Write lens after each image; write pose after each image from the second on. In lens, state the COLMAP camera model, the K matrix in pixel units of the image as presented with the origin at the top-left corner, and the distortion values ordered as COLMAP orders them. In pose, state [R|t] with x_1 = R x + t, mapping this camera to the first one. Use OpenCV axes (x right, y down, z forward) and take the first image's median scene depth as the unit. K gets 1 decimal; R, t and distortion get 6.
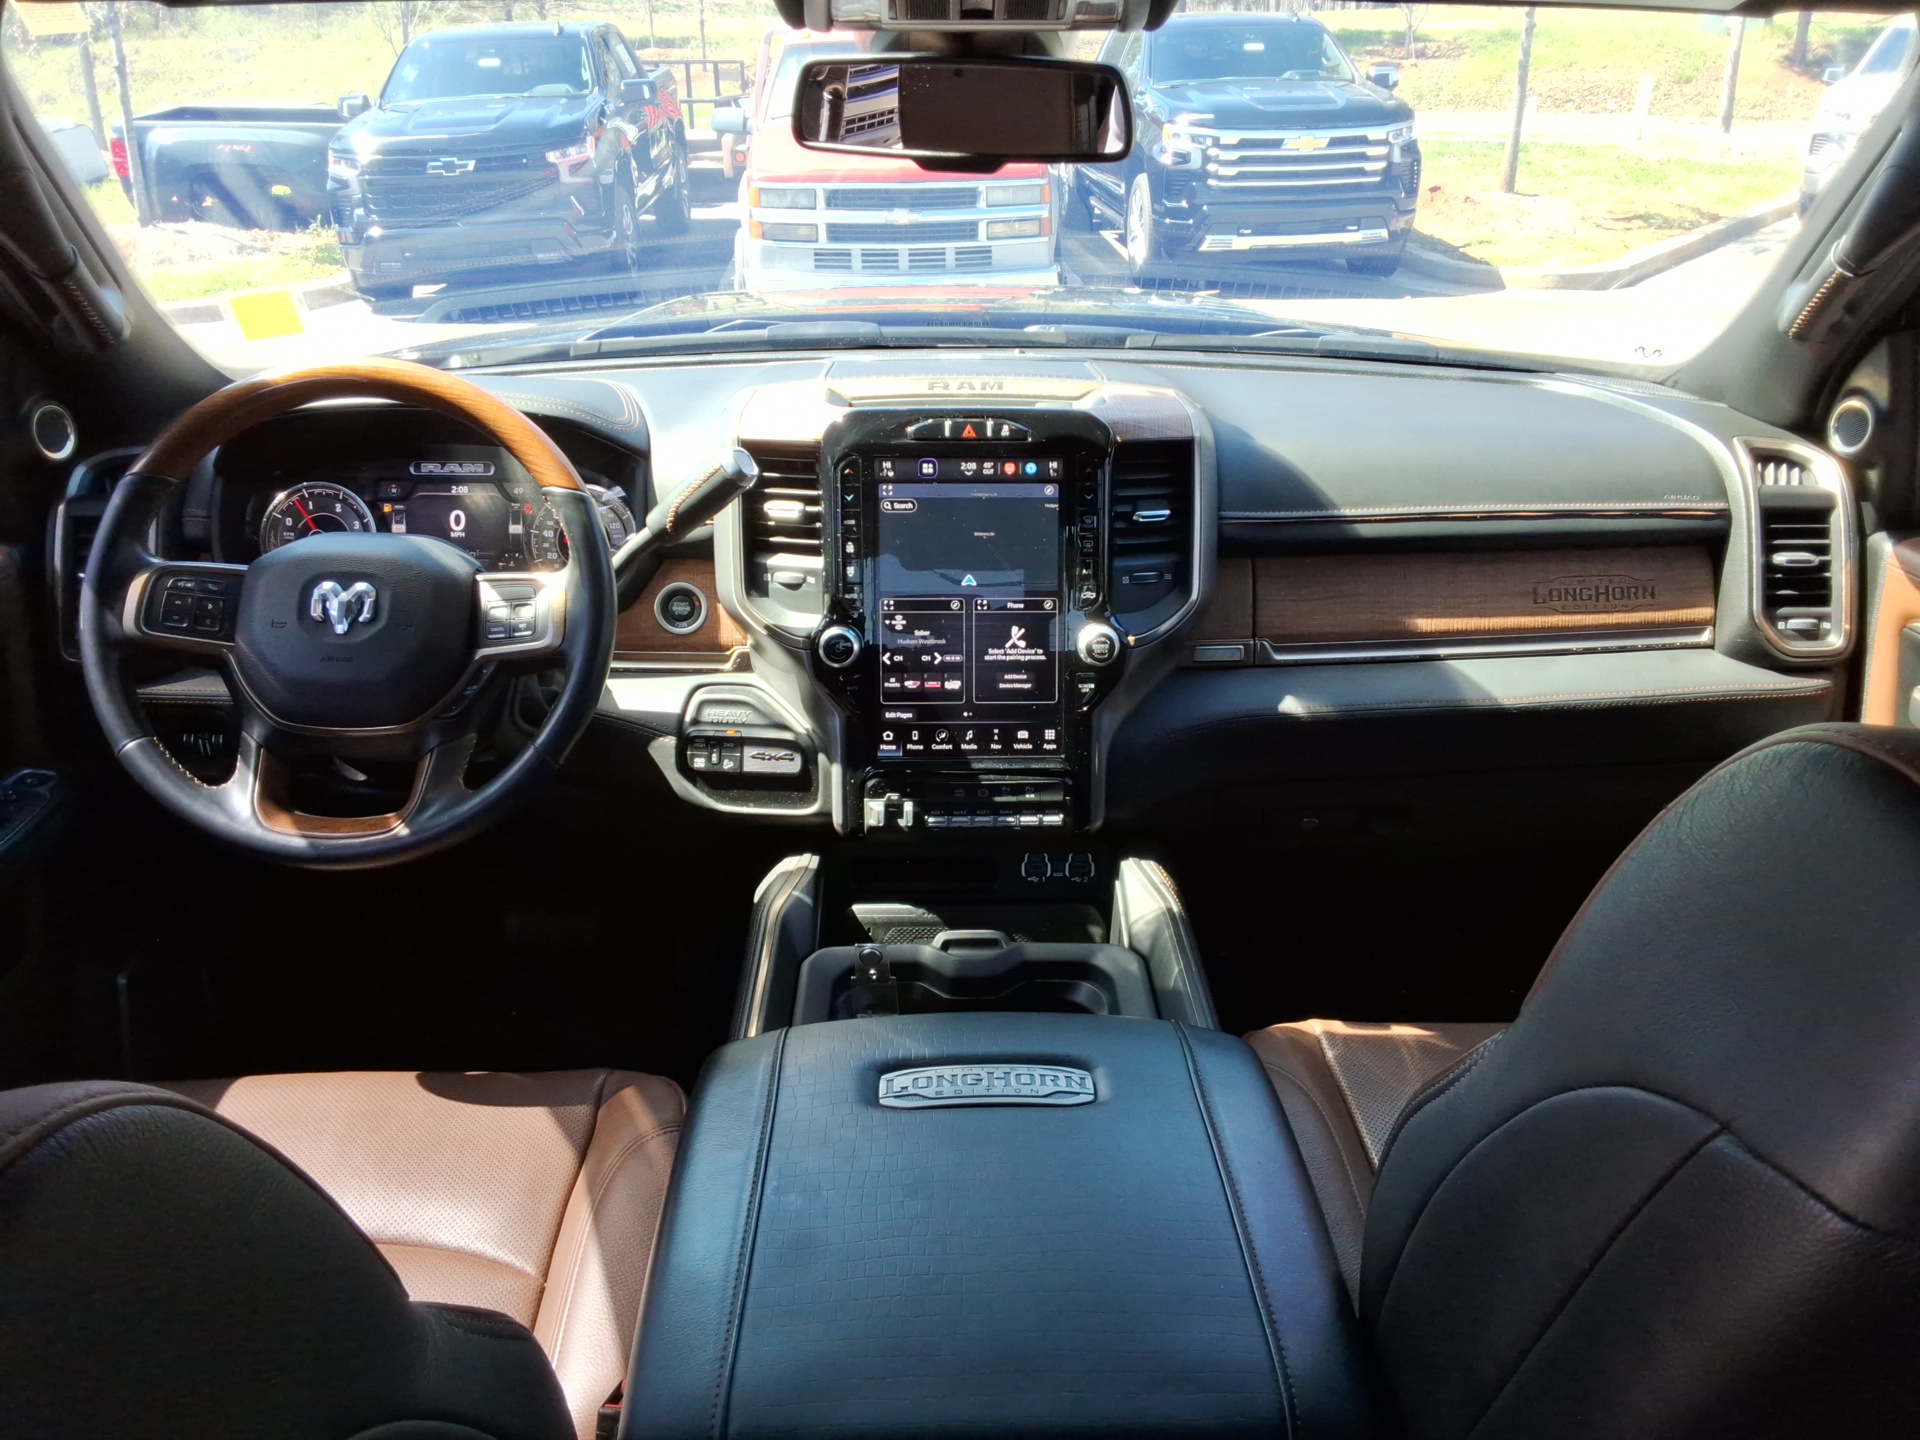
lens RADIAL K [[1609.1, 0, 965.5], [0, 1609.1, 722.9], [0, 0, 1]] dist [0.149576, -0.254715]
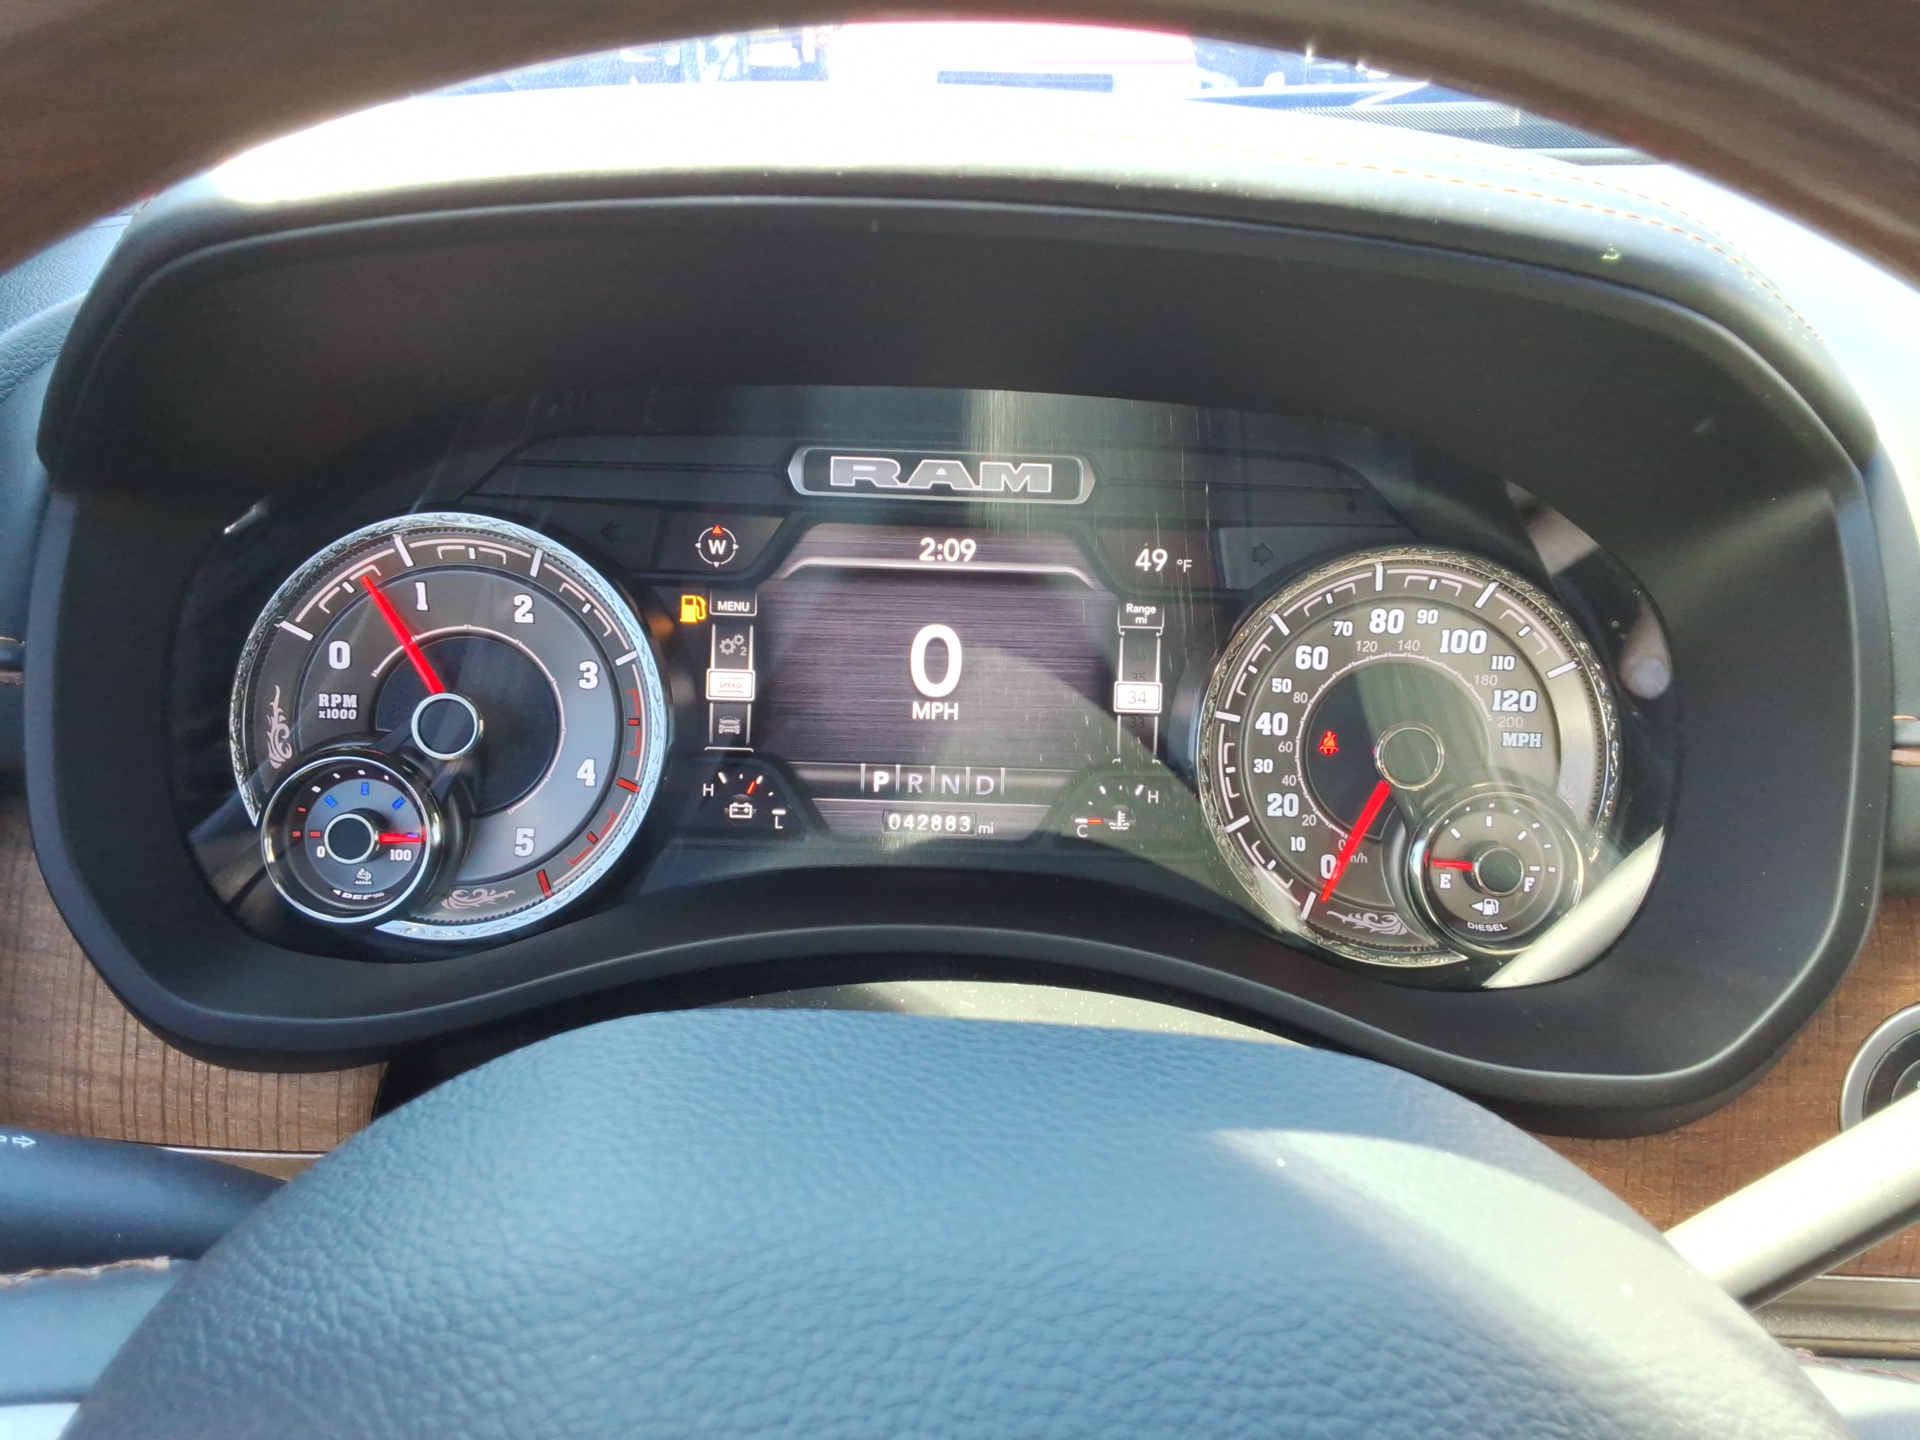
lens RADIAL K [[1609.1, 0, 965.5], [0, 1609.1, 722.9], [0, 0, 1]] dist [0.149576, -0.254715]
pose [[0.999141, 0.038177, -0.016115, -0.303920], [-0.037514, 0.998512, 0.039584, -0.125547], [0.017602, -0.038945, 0.999086, 0.729797]]
